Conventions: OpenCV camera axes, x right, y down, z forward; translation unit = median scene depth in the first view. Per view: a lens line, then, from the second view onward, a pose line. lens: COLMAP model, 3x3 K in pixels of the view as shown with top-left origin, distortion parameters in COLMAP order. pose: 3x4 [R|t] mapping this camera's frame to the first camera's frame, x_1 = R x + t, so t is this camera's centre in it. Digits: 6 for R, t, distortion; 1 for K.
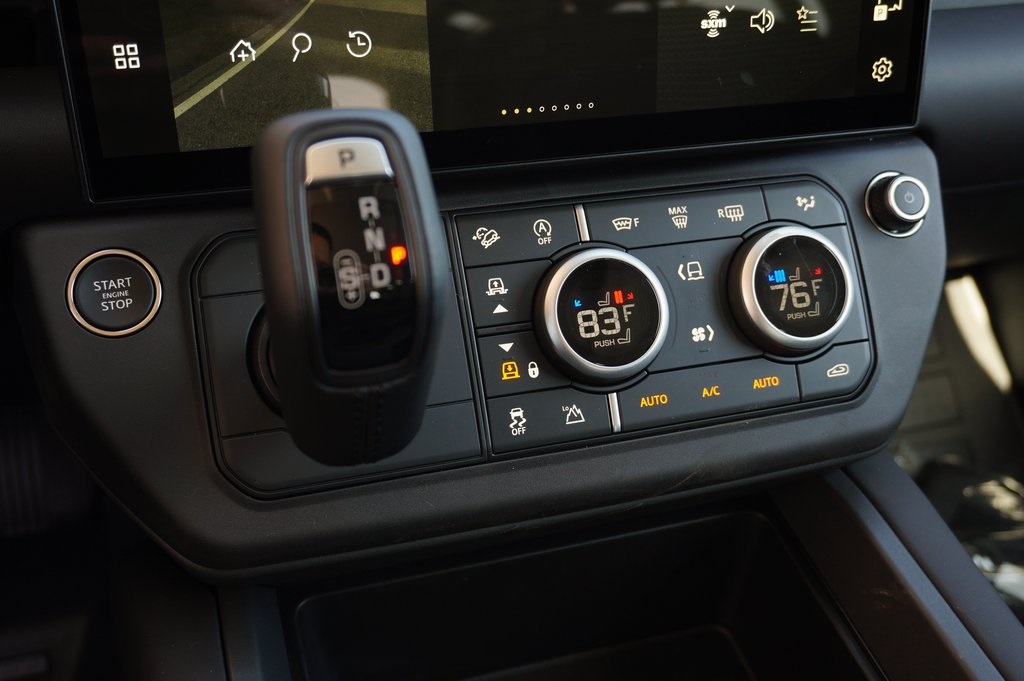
lens RADIAL K [[1038.3, 0, 513.5], [0, 1038.3, 340.5], [0, 0, 1]] dist [0.004951, 0.001573]
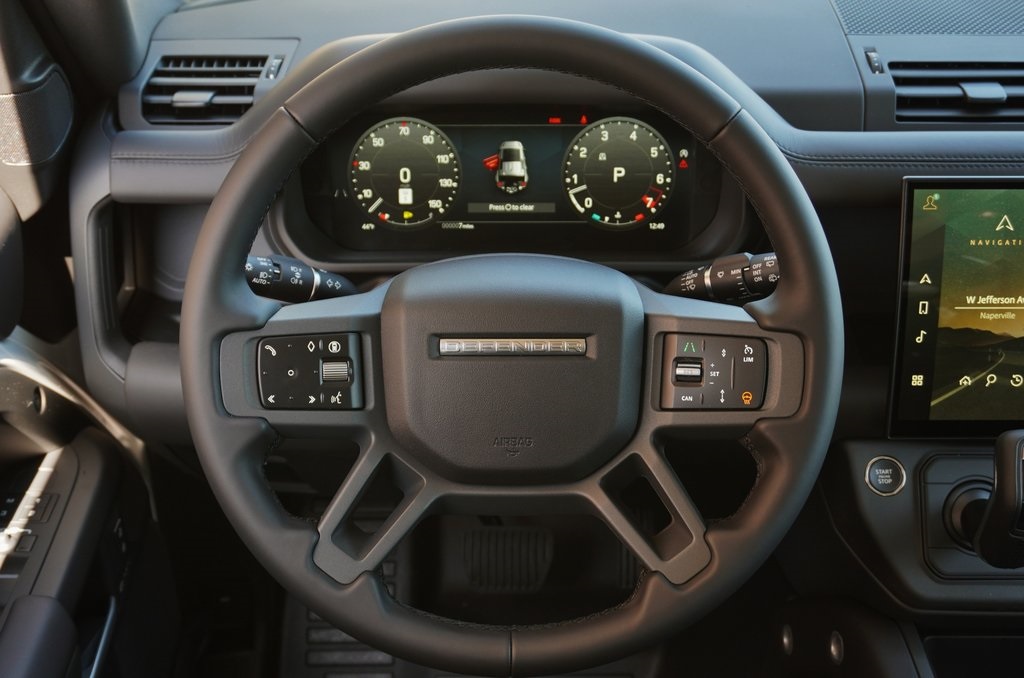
lens RADIAL K [[1206.2, 0, 518.8], [0, 1206.2, 378.8], [0, 0, 1]] dist [0.010186, -0.002272]
pose [[0.952597, 0.115864, -0.281309, -0.382666], [-0.133796, 0.989972, -0.045331, -0.026574], [0.273236, 0.080820, 0.958546, -1.541857]]
